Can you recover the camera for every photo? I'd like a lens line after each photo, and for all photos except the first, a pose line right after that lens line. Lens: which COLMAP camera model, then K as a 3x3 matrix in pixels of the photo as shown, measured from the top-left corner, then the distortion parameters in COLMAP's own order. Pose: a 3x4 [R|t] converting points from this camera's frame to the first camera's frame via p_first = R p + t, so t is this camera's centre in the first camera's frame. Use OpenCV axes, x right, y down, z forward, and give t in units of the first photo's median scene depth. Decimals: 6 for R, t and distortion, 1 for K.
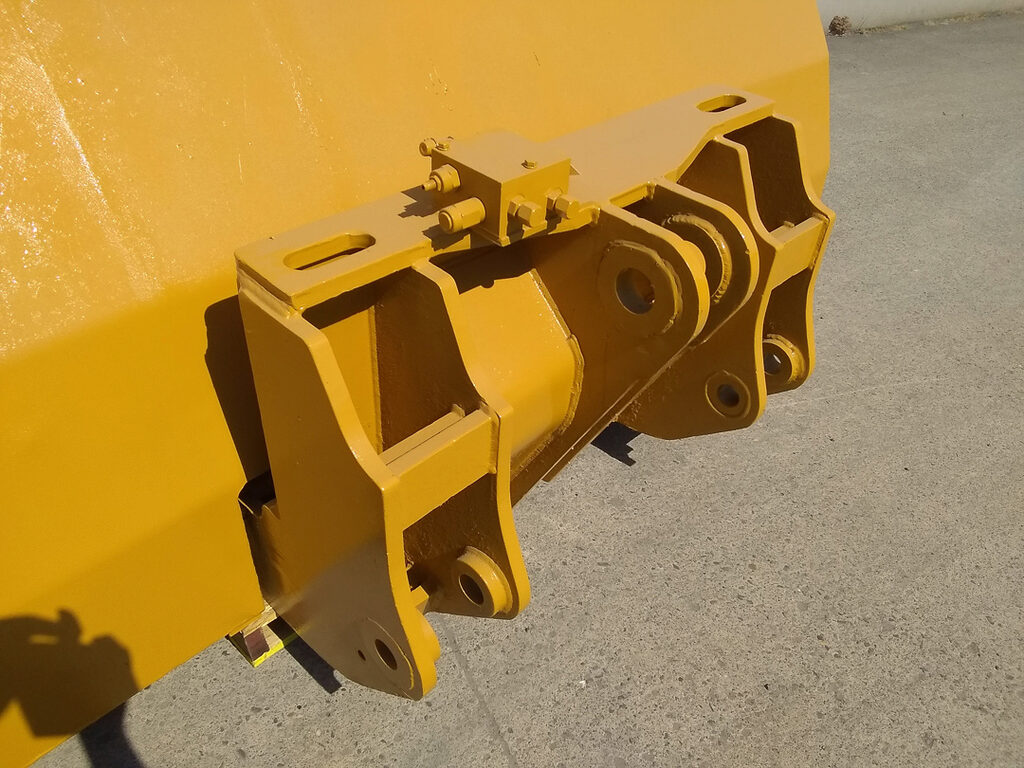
lens RADIAL K [[743.9, 0, 512.0], [0, 743.9, 384.0], [0, 0, 1]] dist [0.093280, -0.173247]
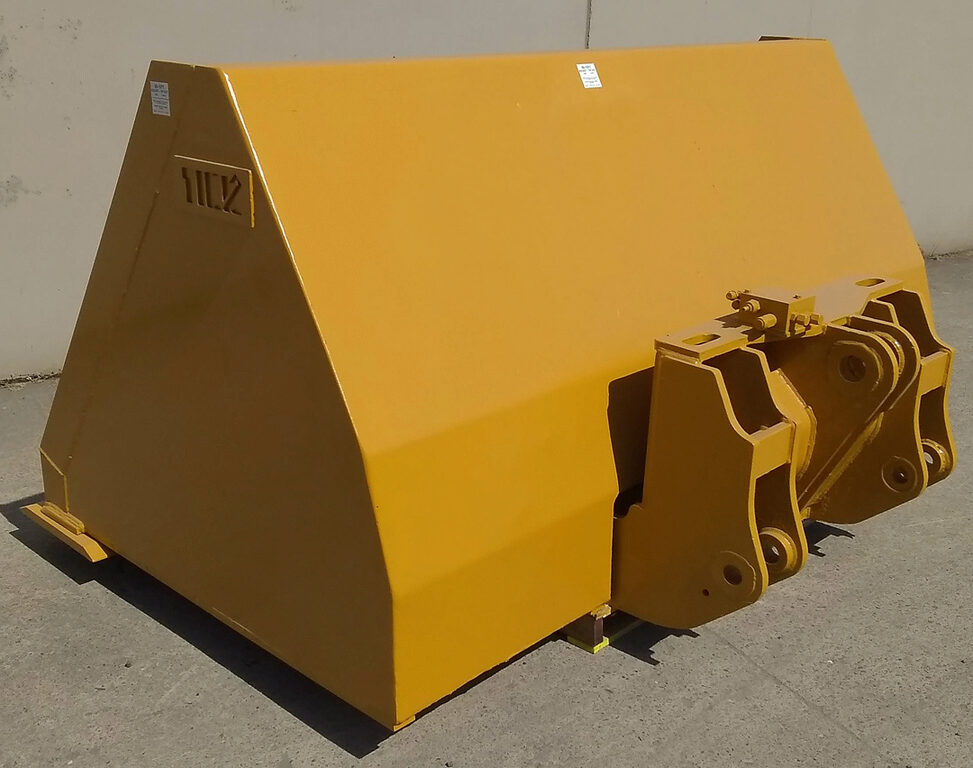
lens RADIAL K [[988.6, 0, 486.5], [0, 988.6, 384.0], [0, 0, 1]] dist [0.087345, -0.215414]
pose [[0.999647, -0.022081, -0.014774, -0.585181], [0.016041, 0.944918, -0.326914, 0.585435], [0.021179, 0.326561, 0.944939, -1.078330]]
